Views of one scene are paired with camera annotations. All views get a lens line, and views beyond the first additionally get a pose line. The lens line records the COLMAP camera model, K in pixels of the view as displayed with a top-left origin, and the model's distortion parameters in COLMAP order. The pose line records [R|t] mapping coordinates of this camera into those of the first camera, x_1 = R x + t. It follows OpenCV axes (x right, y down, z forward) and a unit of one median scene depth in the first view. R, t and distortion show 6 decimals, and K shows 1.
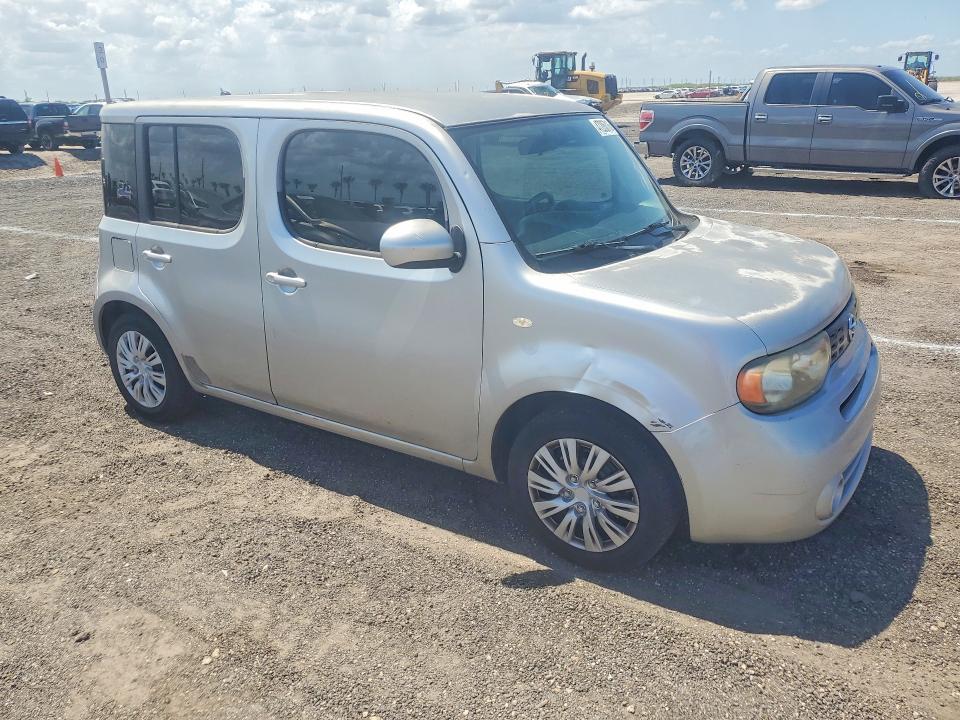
lens RADIAL K [[747.8, 0, 480.0], [0, 747.8, 360.0], [0, 0, 1]] dist [0.005733, 0.002966]
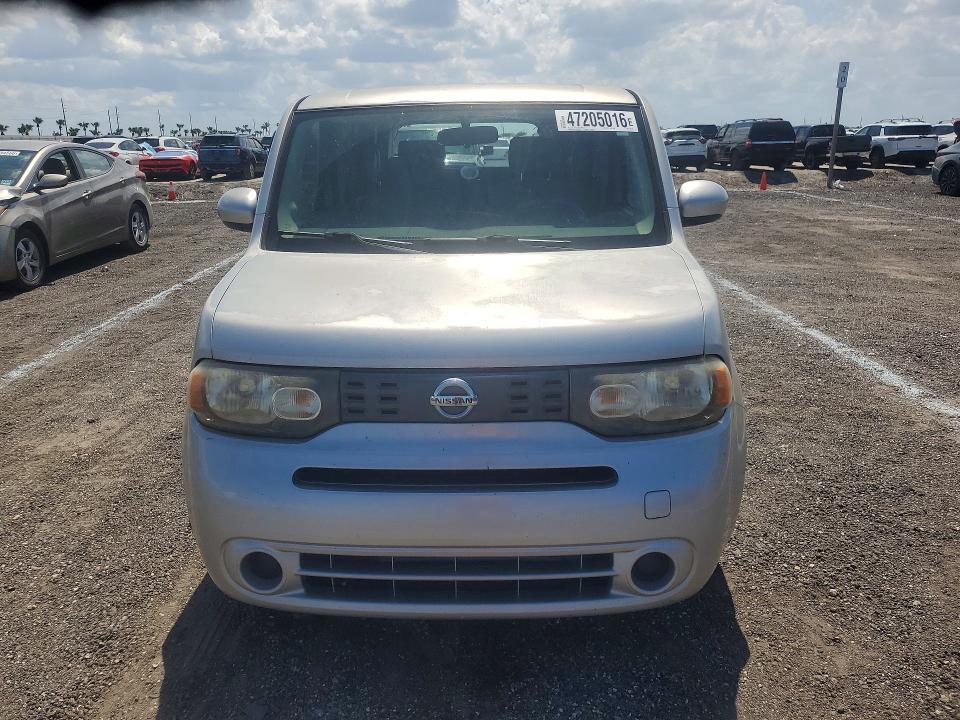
lens RADIAL K [[765.0, 0, 480.0], [0, 765.0, 360.0], [0, 0, 1]] dist [0.002936, 0.002234]
pose [[0.505881, 0.248677, -0.825981, 0.144053], [-0.279237, 0.953195, 0.115956, -0.022148], [0.816157, 0.171984, 0.551643, 0.085458]]
